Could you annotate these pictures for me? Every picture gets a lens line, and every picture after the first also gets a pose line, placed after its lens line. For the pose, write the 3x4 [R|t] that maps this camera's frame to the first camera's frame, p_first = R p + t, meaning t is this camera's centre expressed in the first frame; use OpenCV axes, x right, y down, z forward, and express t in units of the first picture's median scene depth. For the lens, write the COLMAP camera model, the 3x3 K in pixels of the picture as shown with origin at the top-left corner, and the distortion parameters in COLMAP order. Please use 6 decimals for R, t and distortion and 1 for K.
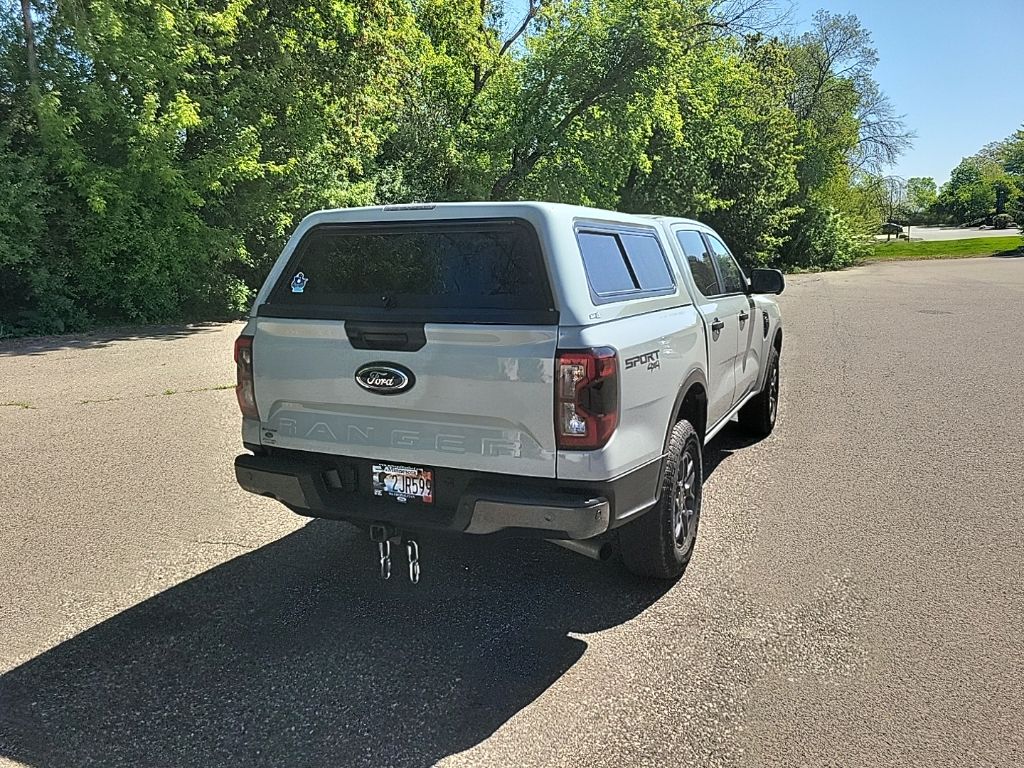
lens RADIAL K [[769.4, 0, 532.9], [0, 769.4, 378.2], [0, 0, 1]] dist [0.055816, -0.035292]
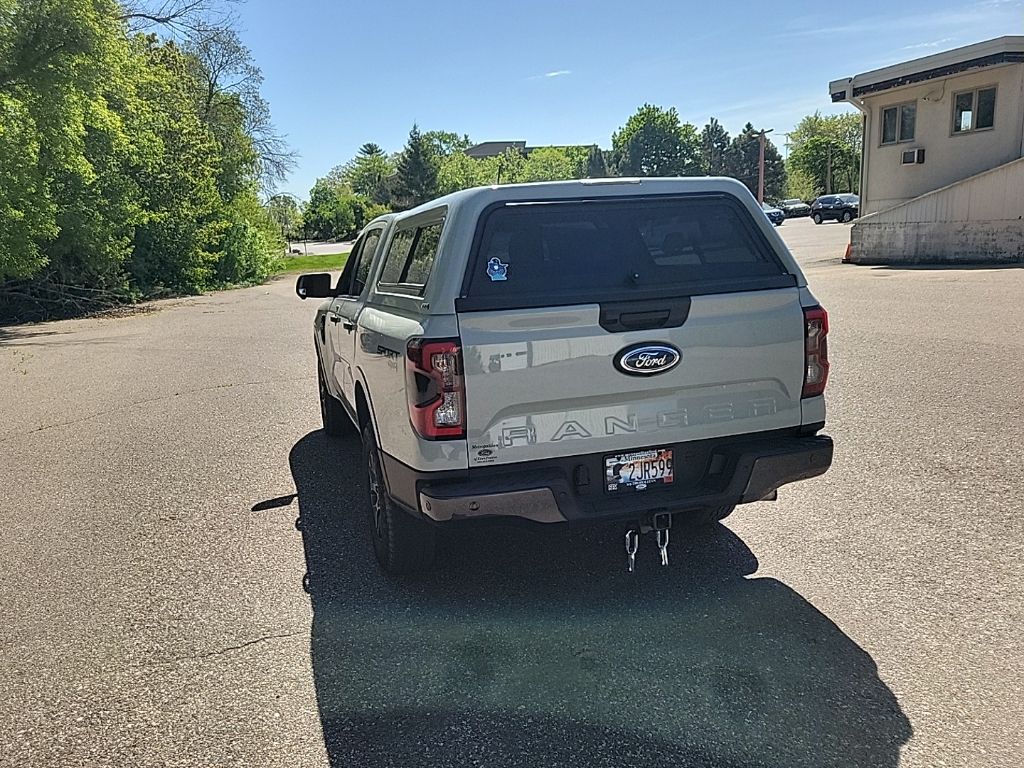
lens RADIAL K [[795.5, 0, 498.6], [0, 795.5, 385.6], [0, 0, 1]] dist [0.064493, -0.052912]
pose [[0.759398, -0.136502, 0.636146, -0.156483], [0.148099, 0.988343, 0.035282, -0.004807], [-0.633546, 0.067420, 0.770762, 0.058265]]
